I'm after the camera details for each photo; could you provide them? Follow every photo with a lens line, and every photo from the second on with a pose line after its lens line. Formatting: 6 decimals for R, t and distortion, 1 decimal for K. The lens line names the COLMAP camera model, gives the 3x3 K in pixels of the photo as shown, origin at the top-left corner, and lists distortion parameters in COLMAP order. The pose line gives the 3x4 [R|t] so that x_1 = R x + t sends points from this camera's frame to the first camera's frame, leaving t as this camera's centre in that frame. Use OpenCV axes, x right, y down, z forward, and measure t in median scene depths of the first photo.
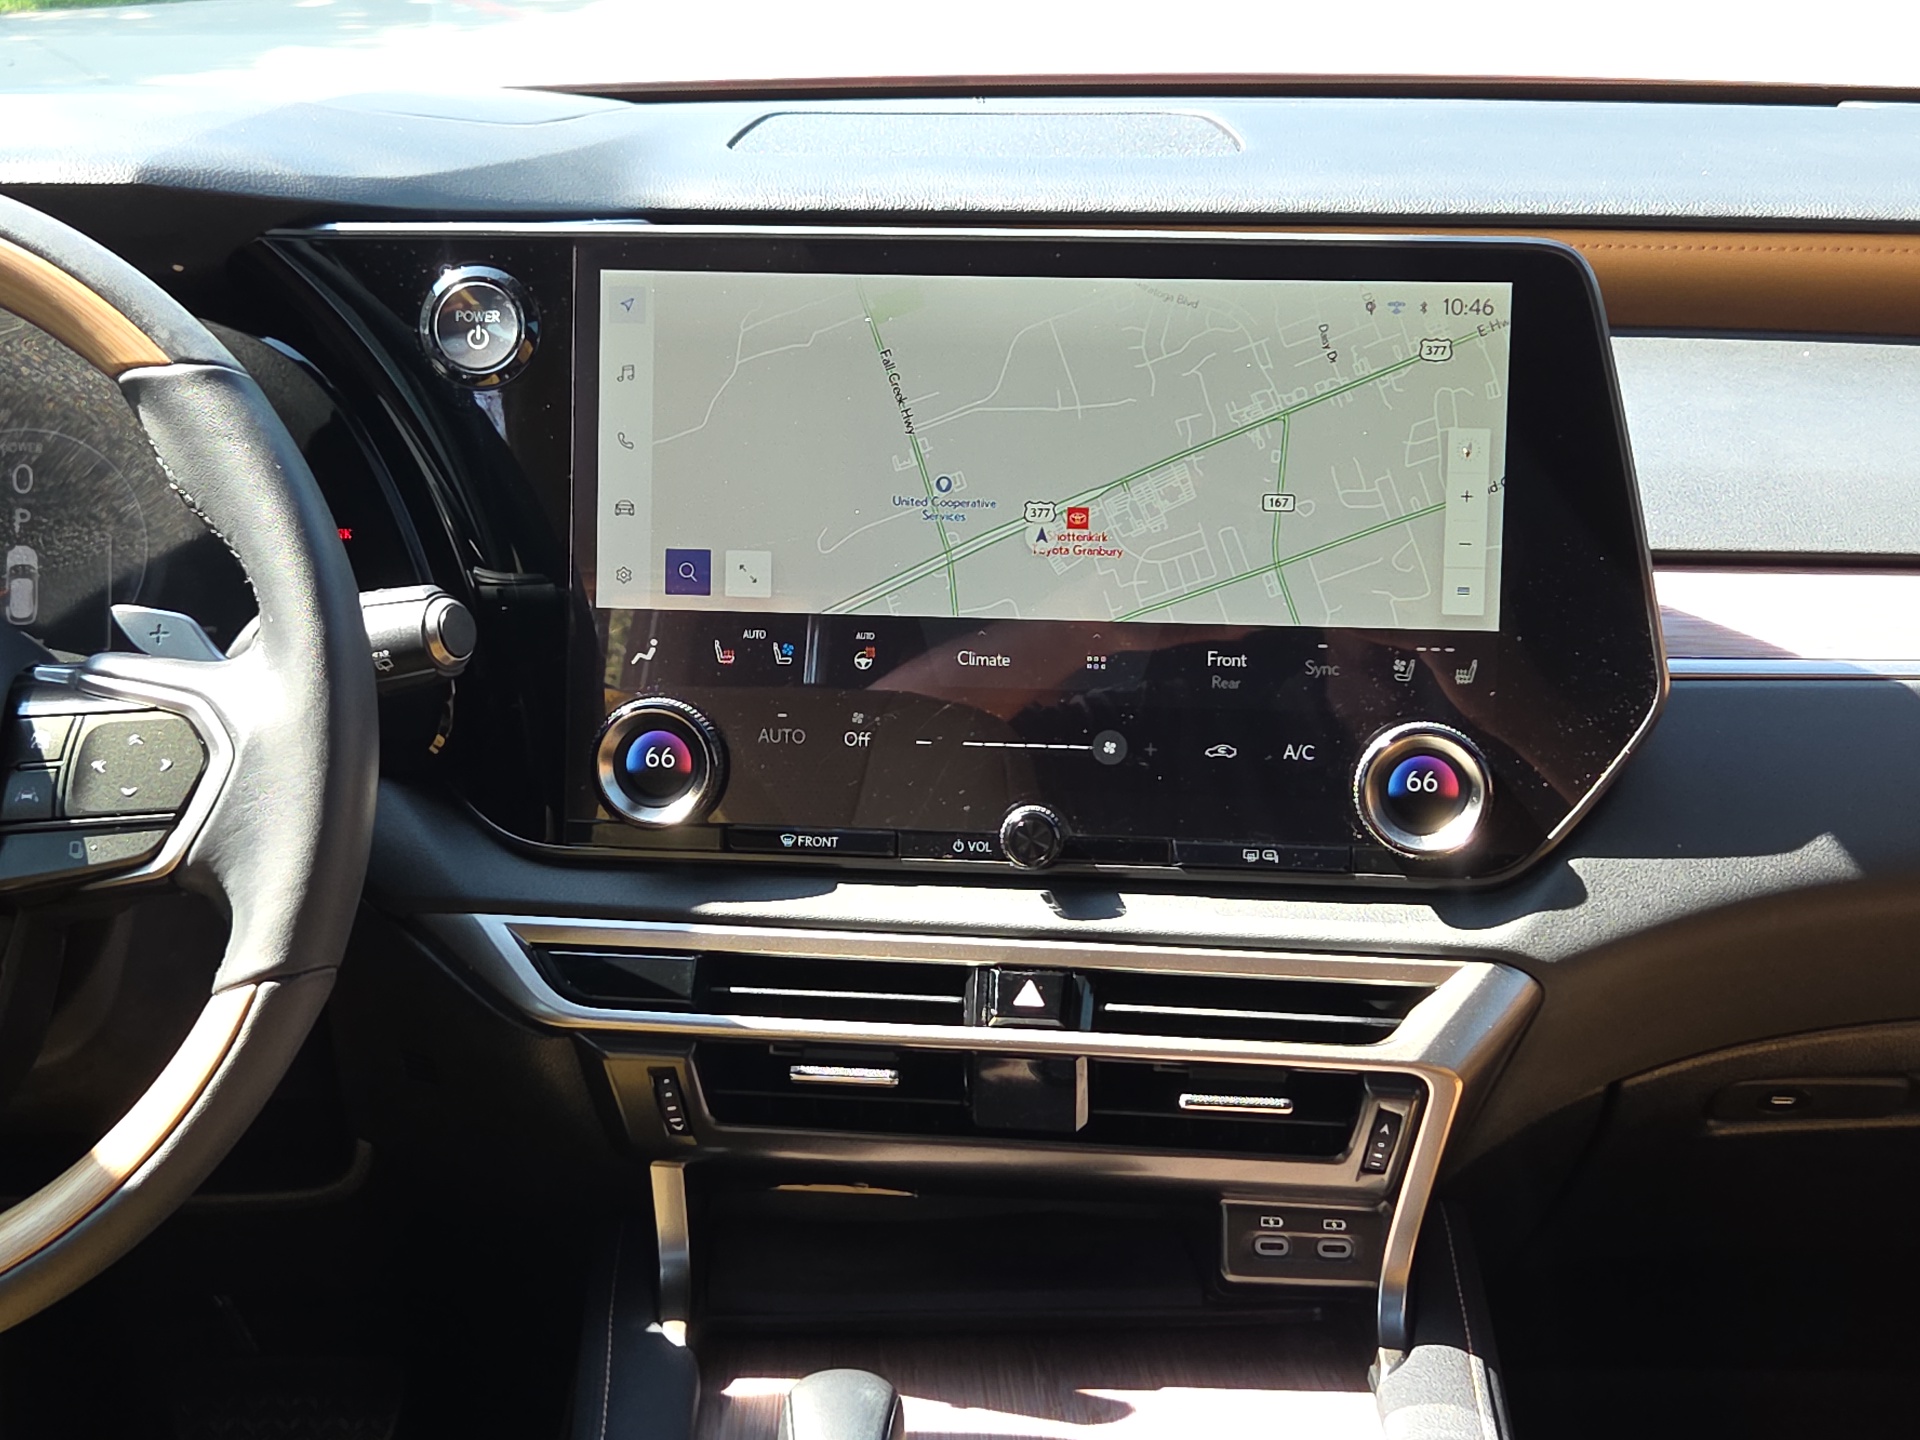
lens RADIAL K [[2953.2, 0, 958.2], [0, 2953.2, 712.1], [0, 0, 1]] dist [0.069137, 0.000000]
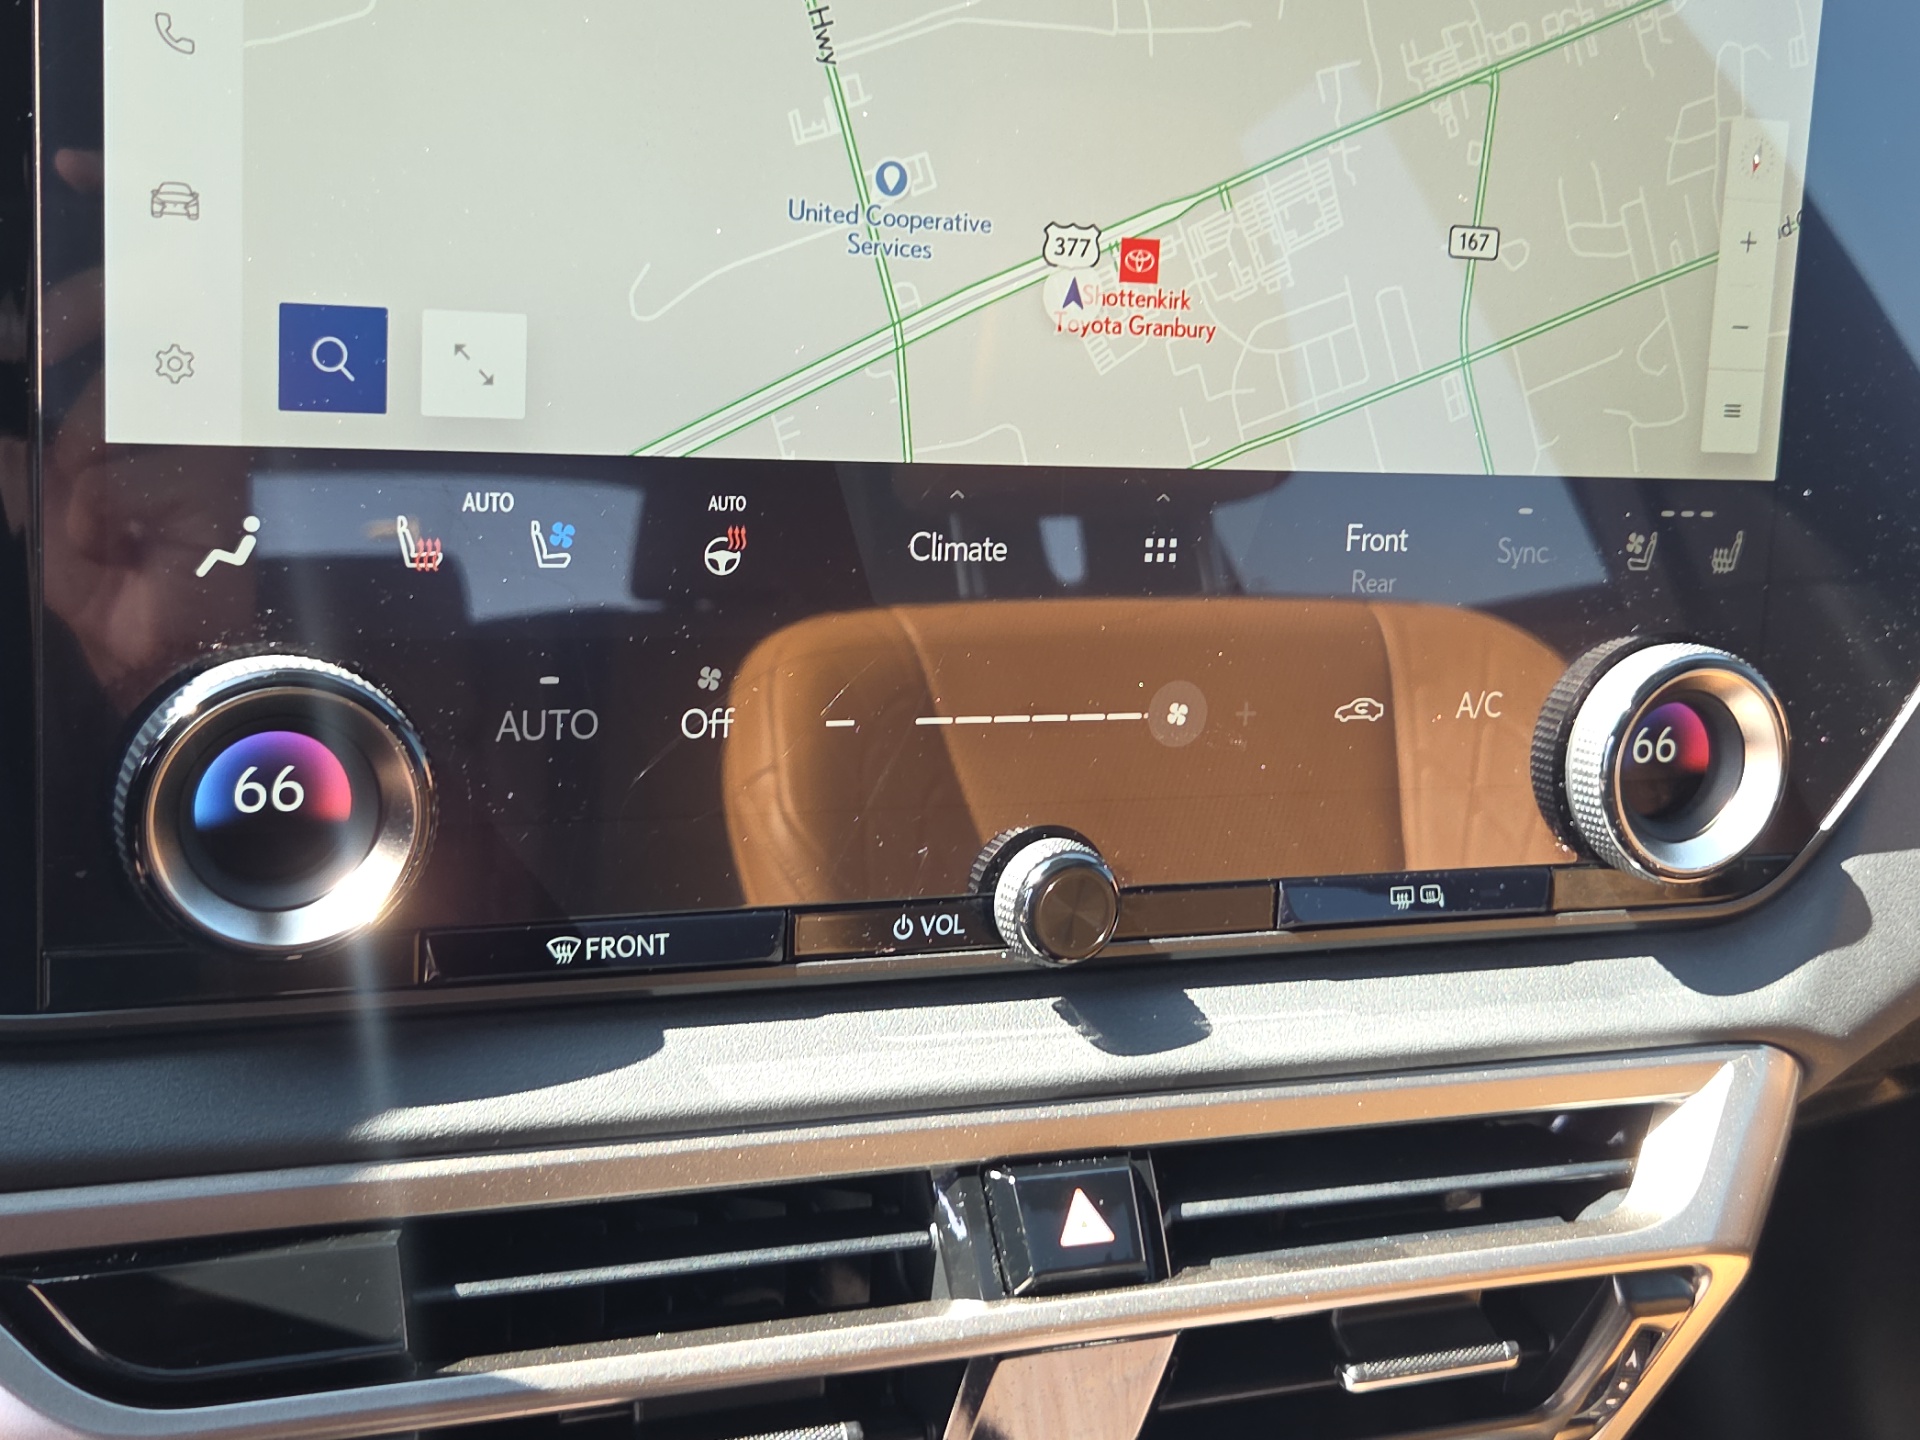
lens RADIAL K [[2547.8, 0, 969.0], [0, 2547.8, 686.7], [0, 0, 1]] dist [0.051582, 0.000000]
pose [[0.862237, -0.054003, 0.503618, -0.203755], [0.003257, 0.994871, 0.101103, -0.037782], [-0.506494, -0.085535, 0.857990, 0.638844]]
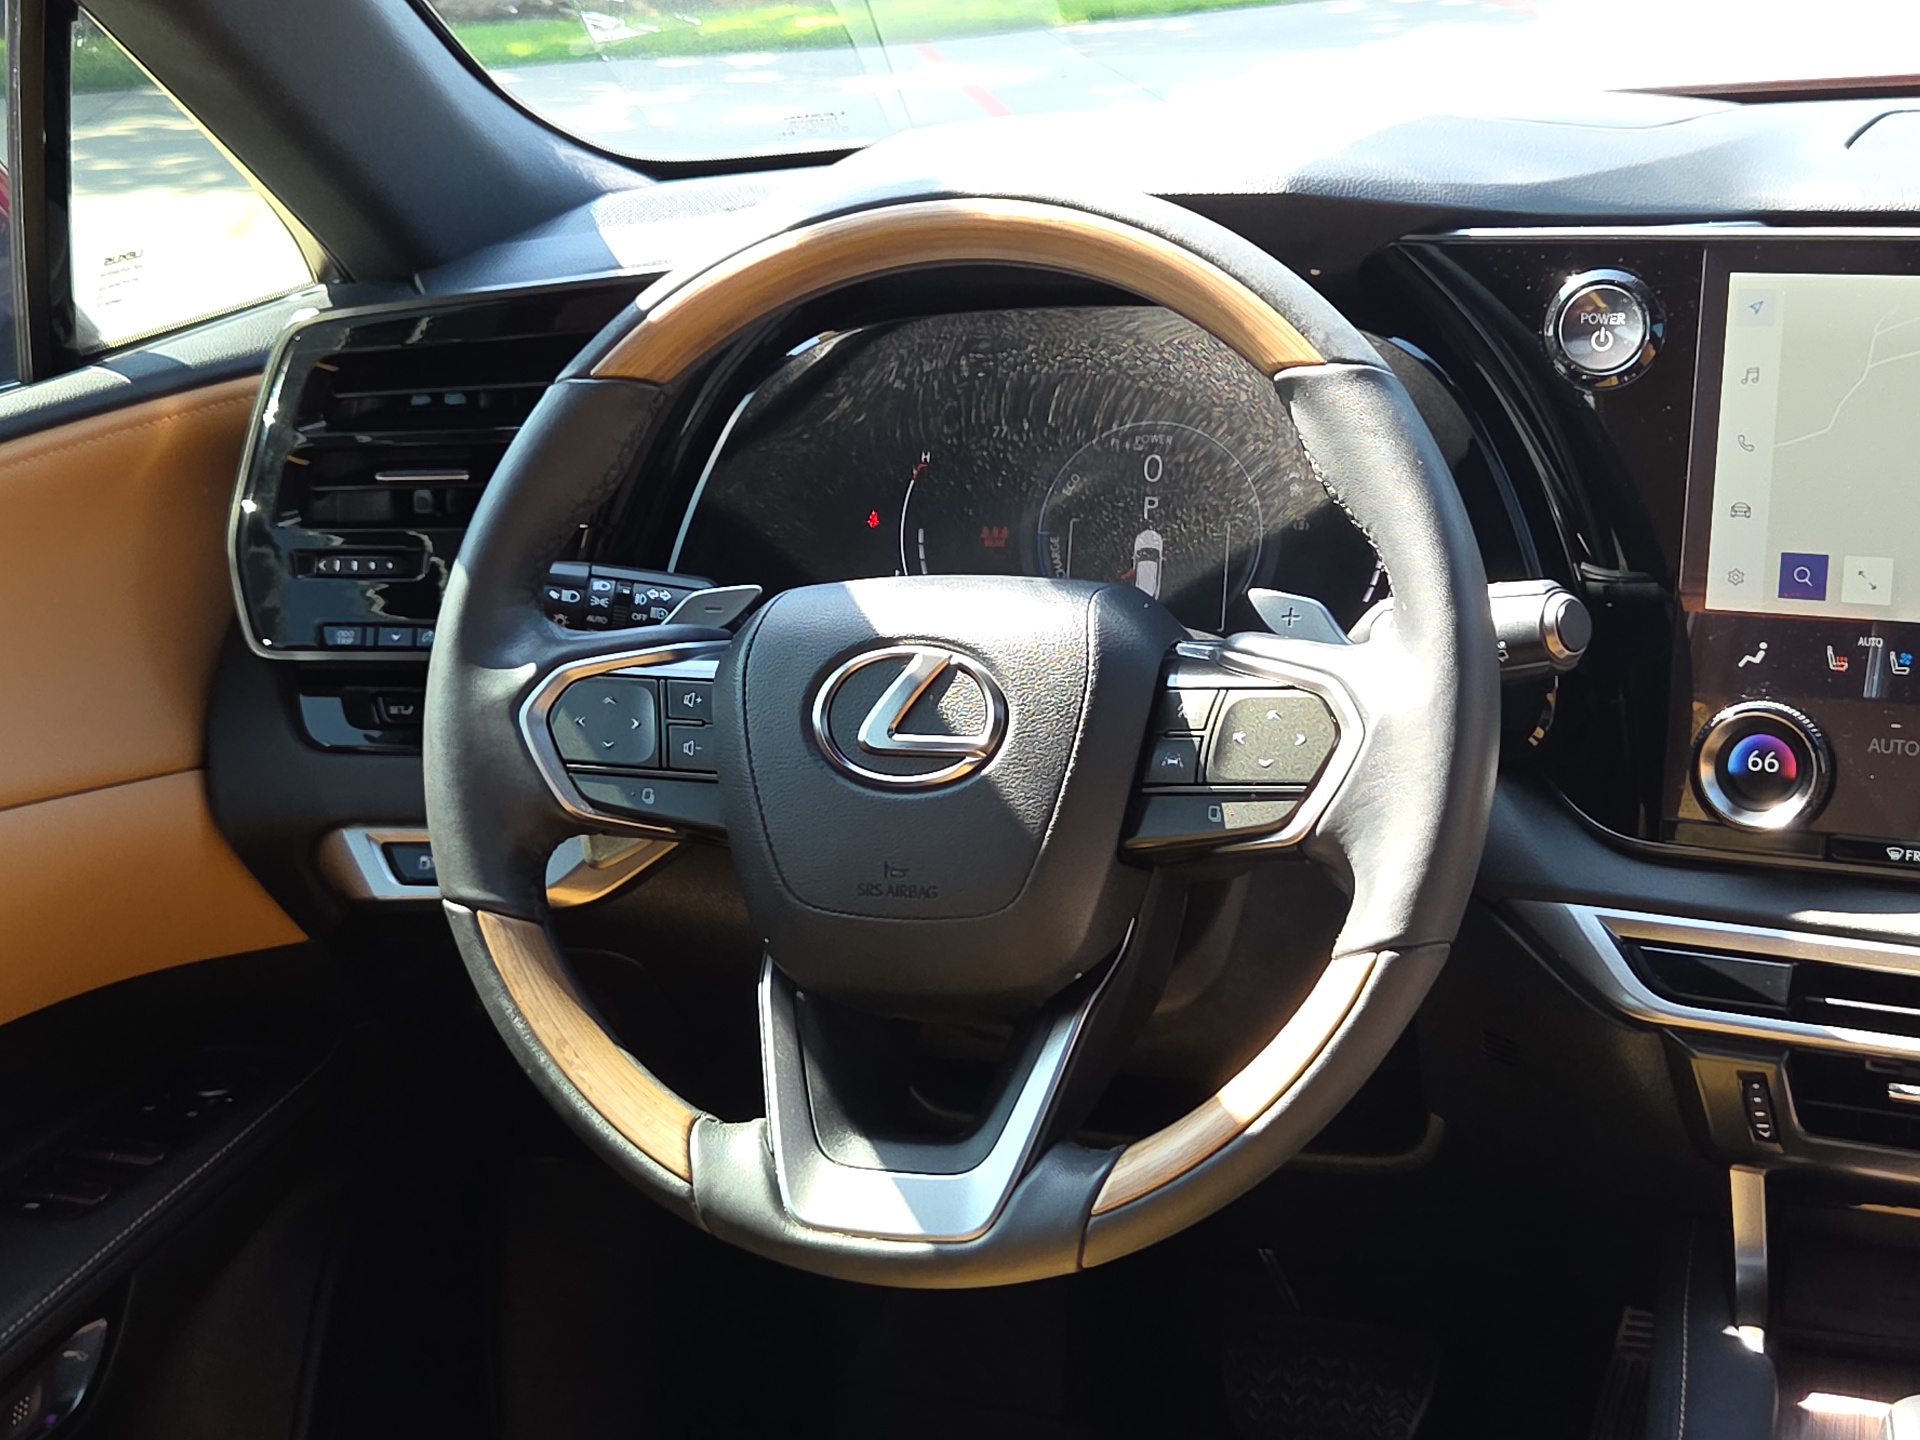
lens RADIAL K [[2953.2, 0, 954.8], [0, 2953.2, 699.0], [0, 0, 1]] dist [0.069137, 0.000000]
pose [[0.944808, 0.051027, -0.323627, -0.036150], [-0.052332, 0.998619, 0.004674, 0.003966], [0.323418, 0.012520, 0.946173, -0.036336]]
